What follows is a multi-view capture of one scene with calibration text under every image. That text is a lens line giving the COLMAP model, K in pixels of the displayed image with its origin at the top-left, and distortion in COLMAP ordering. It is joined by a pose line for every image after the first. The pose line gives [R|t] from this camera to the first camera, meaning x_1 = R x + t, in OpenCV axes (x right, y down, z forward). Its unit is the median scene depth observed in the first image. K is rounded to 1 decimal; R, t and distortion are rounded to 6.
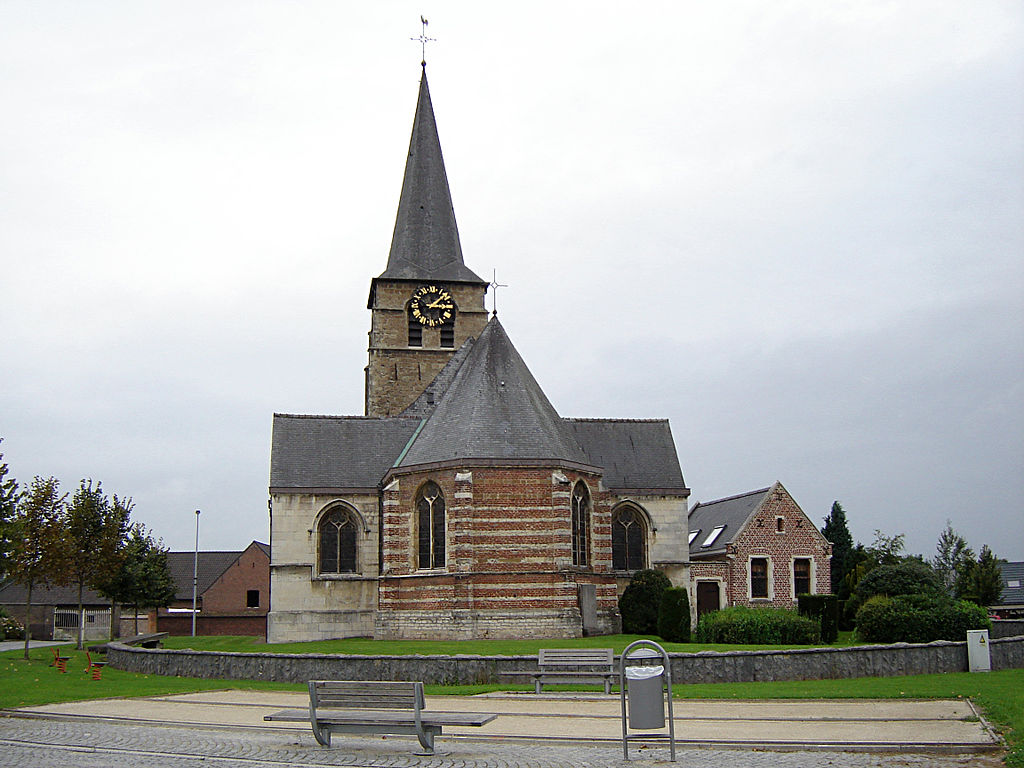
lens RADIAL K [[1087.2, 0, 512.0], [0, 1087.2, 384.0], [0, 0, 1]] dist [0.084425, -0.000883]
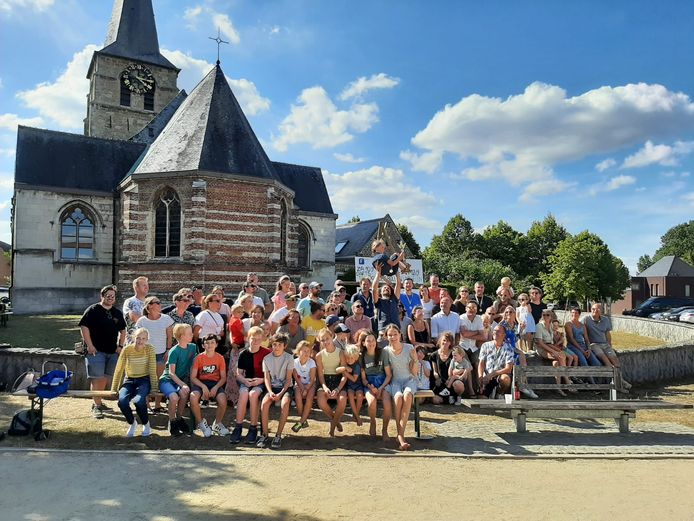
lens RADIAL K [[541.5, 0, 347.0], [0, 541.5, 269.5], [0, 0, 1]] dist [-0.003864, -0.008263]
pose [[0.935469, 0.040543, 0.351076, -0.095322], [-0.098738, 0.983822, 0.149482, 0.069325], [-0.339336, -0.174500, 0.924338, 0.351628]]
